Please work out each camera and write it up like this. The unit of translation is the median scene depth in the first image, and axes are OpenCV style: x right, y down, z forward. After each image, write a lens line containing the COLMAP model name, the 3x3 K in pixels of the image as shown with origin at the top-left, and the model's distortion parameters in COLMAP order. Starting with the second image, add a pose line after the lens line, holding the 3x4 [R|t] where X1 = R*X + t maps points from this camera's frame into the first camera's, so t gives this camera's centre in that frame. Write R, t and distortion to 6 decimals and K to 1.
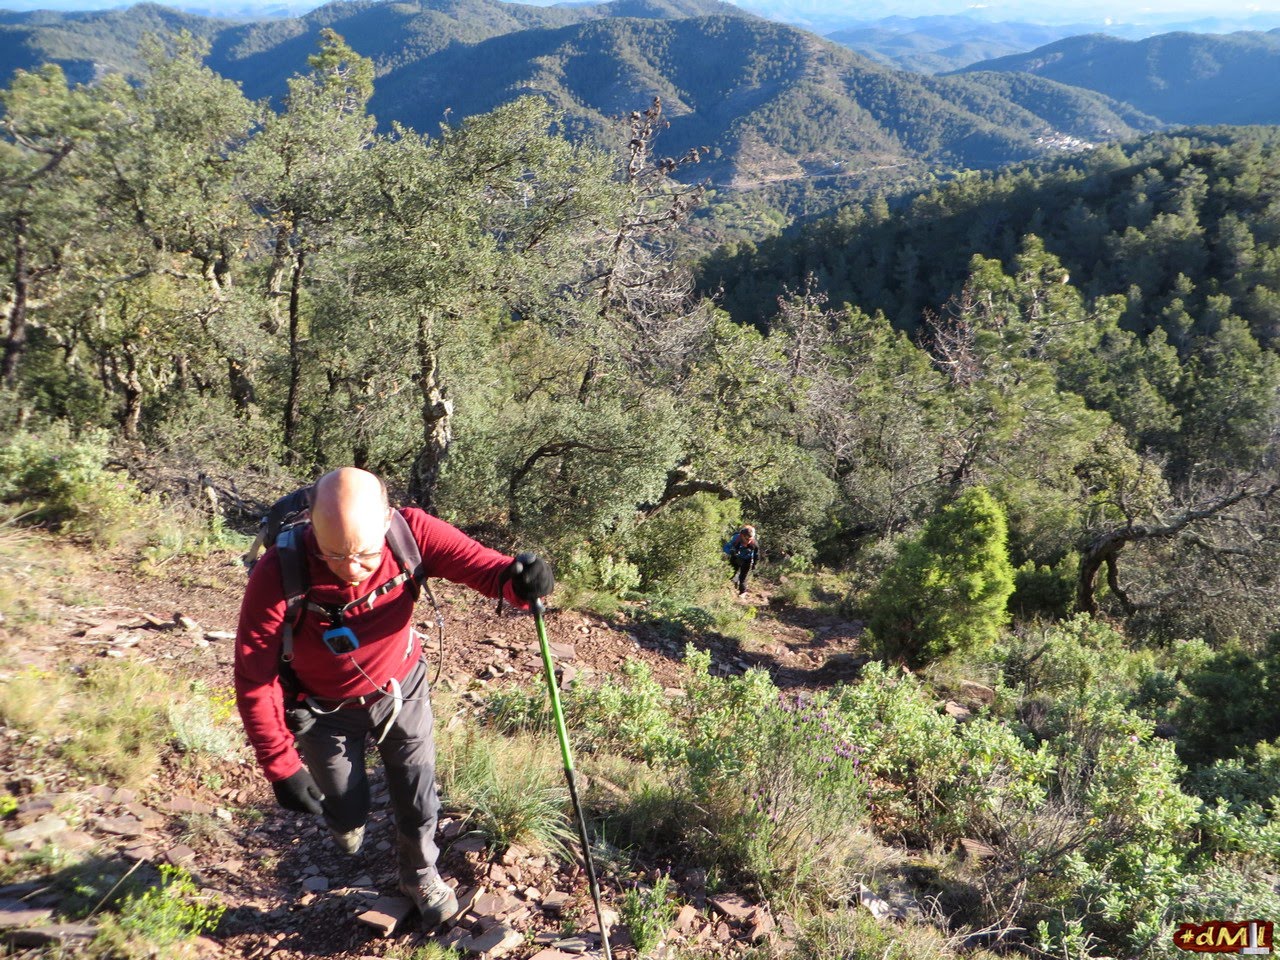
lens RADIAL K [[978.4, 0, 639.9], [0, 978.4, 490.8], [0, 0, 1]] dist [-0.003728, 0.000288]
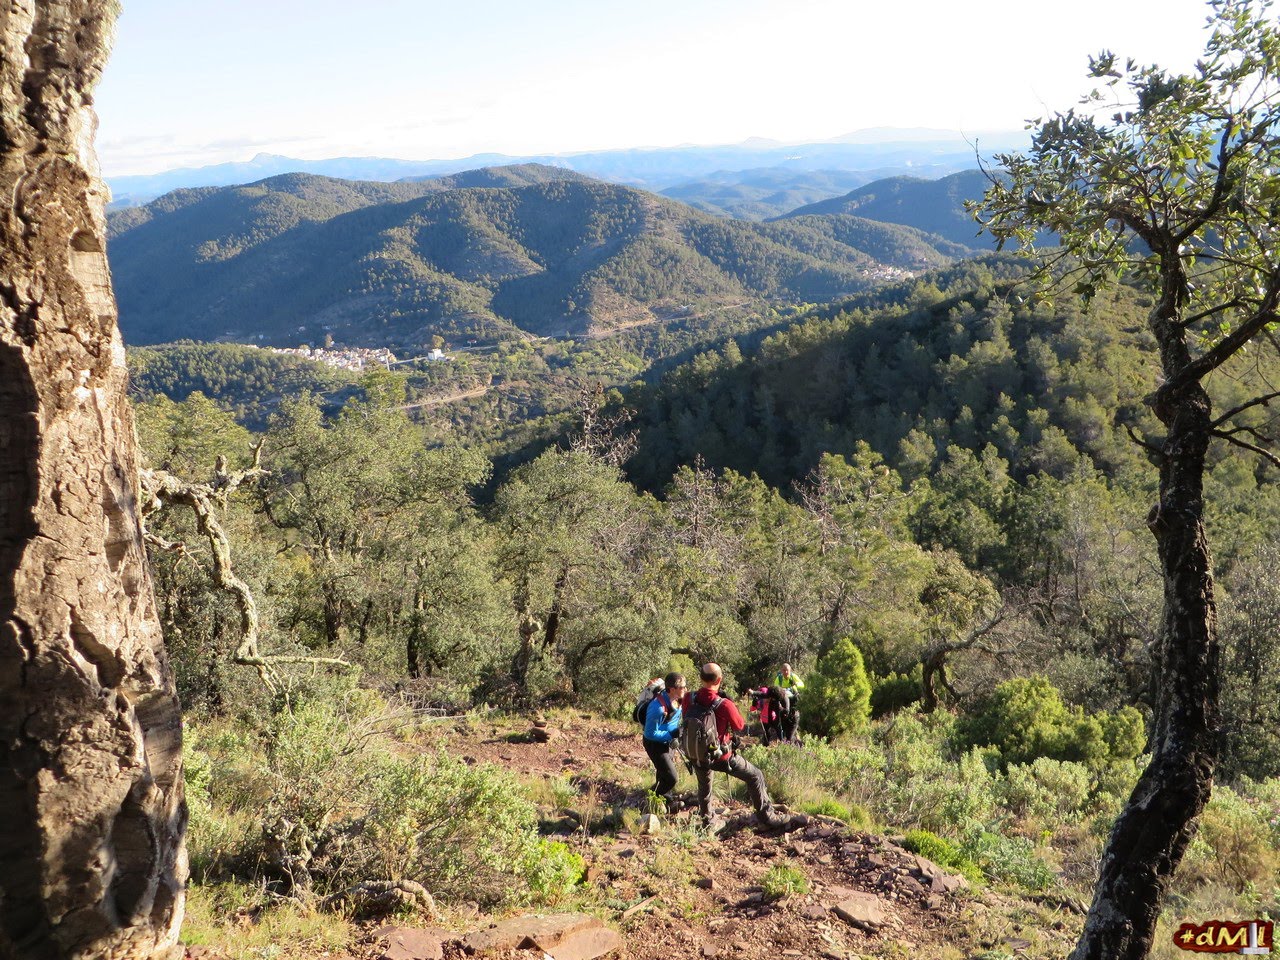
lens RADIAL K [[983.1, 0, 640.0], [0, 983.1, 480.0], [0, 0, 1]] dist [-0.002674, 0.002476]
pose [[0.986991, -0.095645, 0.129235, -0.001996], [0.114472, 0.982470, -0.147132, -0.000563], [-0.112897, 0.160012, 0.980638, -0.006660]]
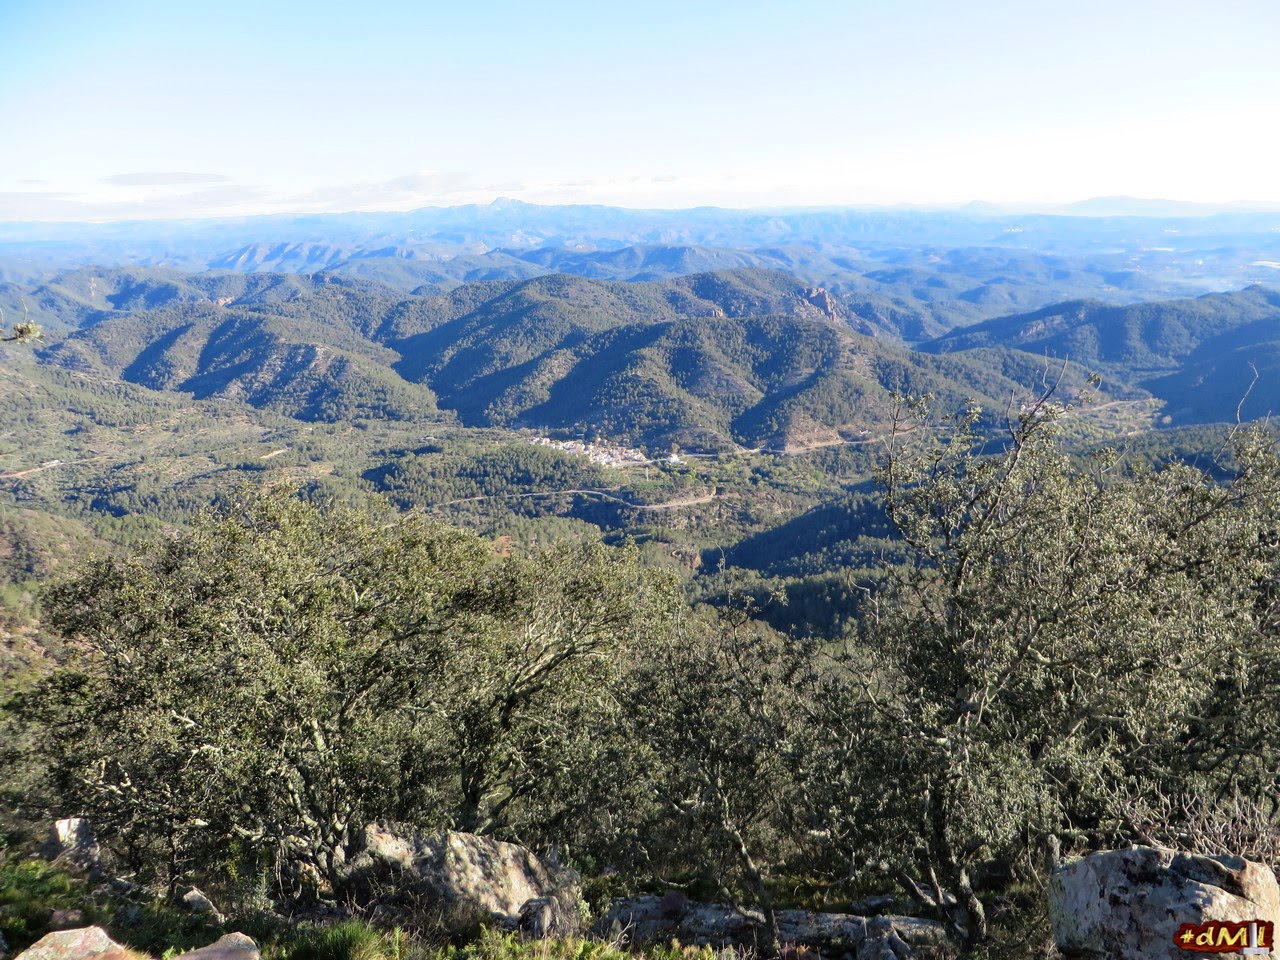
lens RADIAL K [[983.1, 0, 640.0], [0, 983.1, 480.0], [0, 0, 1]] dist [-0.002674, 0.002476]
pose [[0.998411, 0.011113, -0.055249, -0.036701], [-0.021910, 0.979783, -0.198860, 0.010901], [0.051922, 0.199755, 0.978469, -0.390534]]
